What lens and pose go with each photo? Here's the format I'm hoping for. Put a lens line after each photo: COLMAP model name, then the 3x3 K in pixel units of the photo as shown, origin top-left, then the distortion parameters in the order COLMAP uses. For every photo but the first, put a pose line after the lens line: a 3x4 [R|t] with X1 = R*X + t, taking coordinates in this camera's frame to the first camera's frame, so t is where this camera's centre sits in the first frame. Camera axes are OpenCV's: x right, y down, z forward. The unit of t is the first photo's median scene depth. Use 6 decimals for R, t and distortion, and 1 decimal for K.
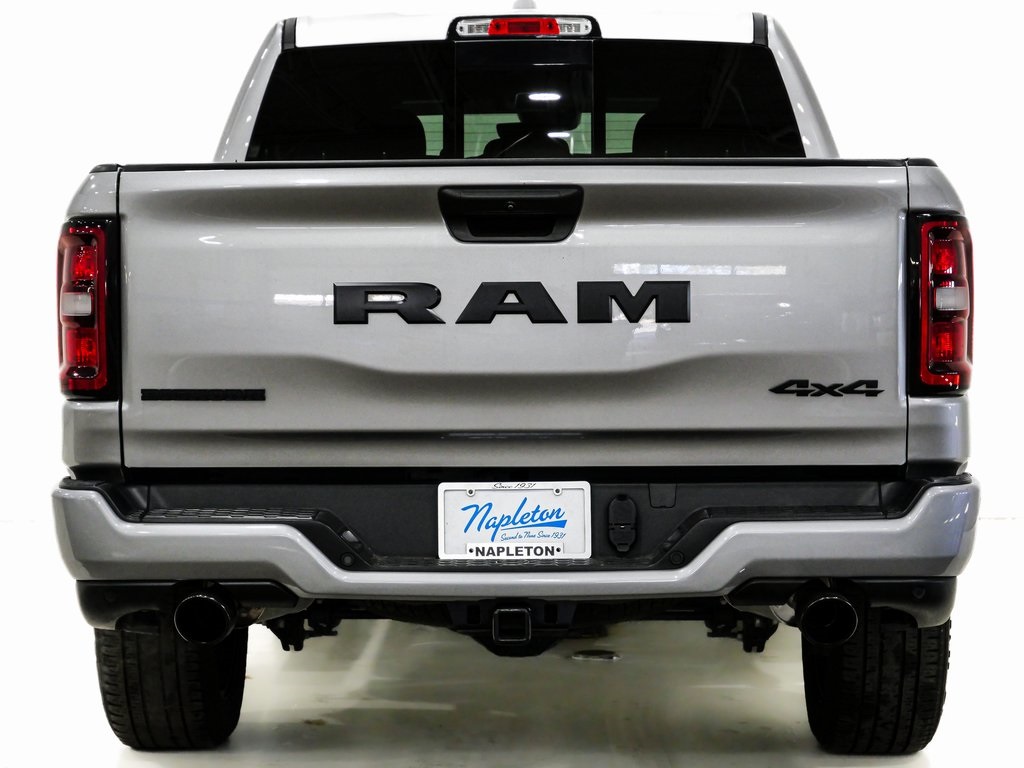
lens RADIAL K [[2483.1, 0, 509.2], [0, 2483.1, 381.4], [0, 0, 1]] dist [-0.017081, 0.000000]
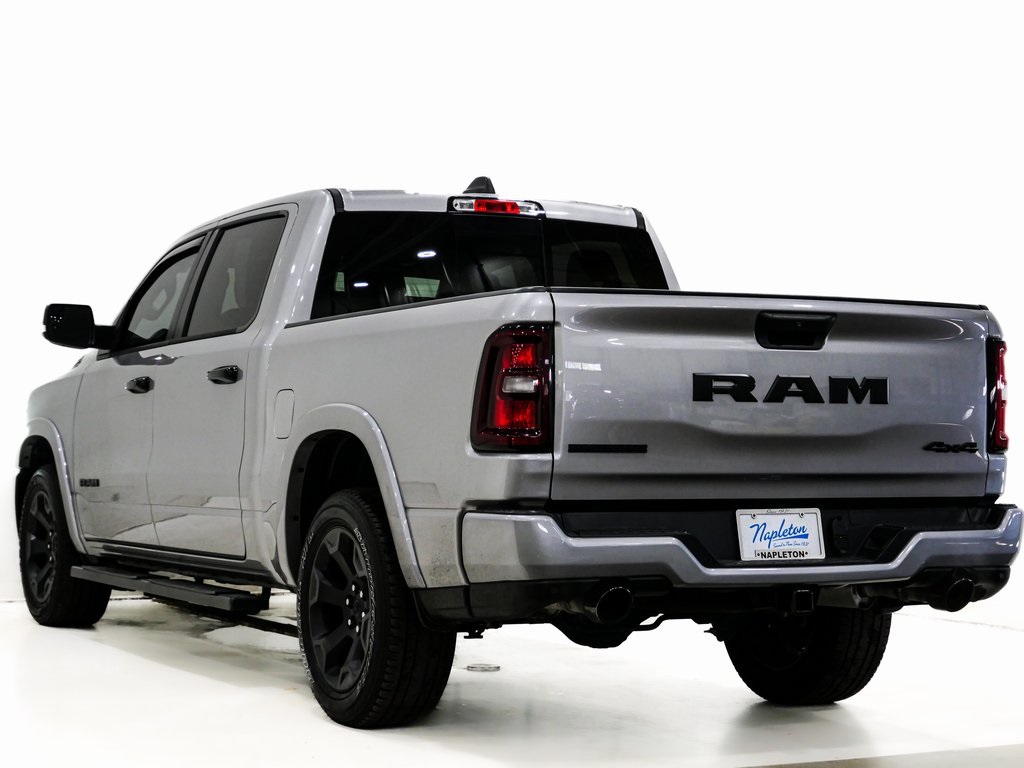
lens RADIAL K [[2122.3, 0, 512.0], [0, 2122.3, 381.9], [0, 0, 1]] dist [0.060310, 0.000000]
pose [[0.875771, 0.023719, 0.482144, -0.767432], [0.010038, 0.997681, -0.067313, 0.049152], [-0.482623, 0.063791, 0.873502, -0.054161]]
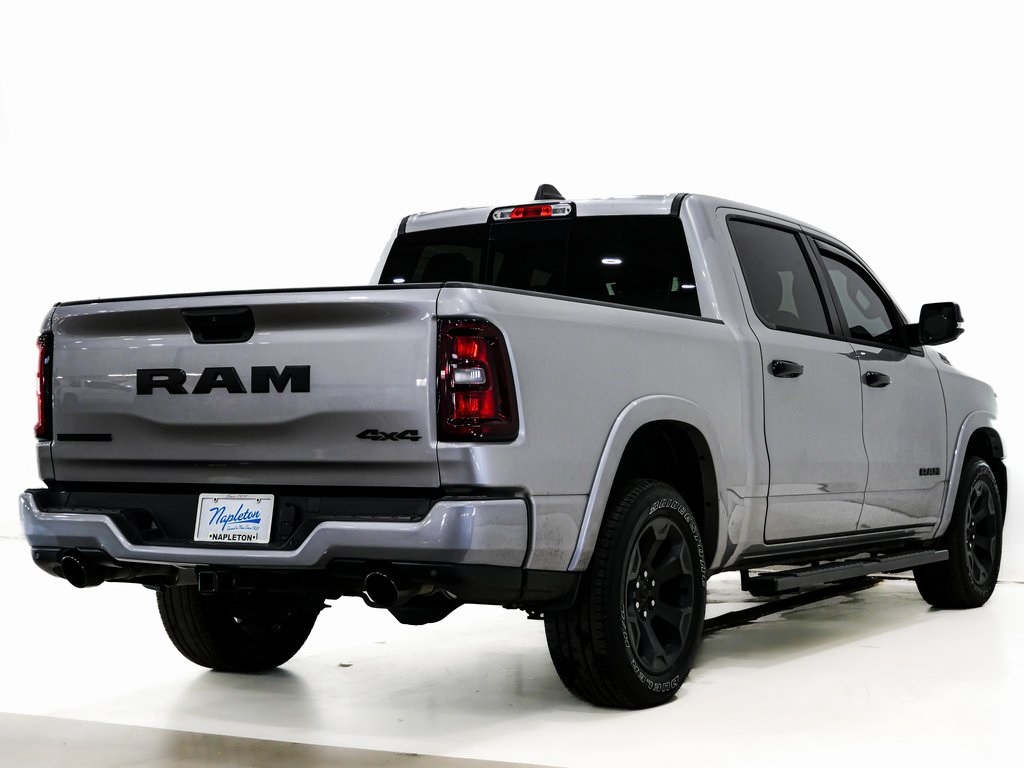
lens RADIAL K [[1834.2, 0, 519.0], [0, 1834.2, 389.7], [0, 0, 1]] dist [0.095029, 0.000000]
pose [[0.869989, -0.005732, -0.493037, 0.744797], [-0.025500, 0.998071, -0.056601, 0.036220], [0.492411, 0.061815, 0.868165, 0.062087]]
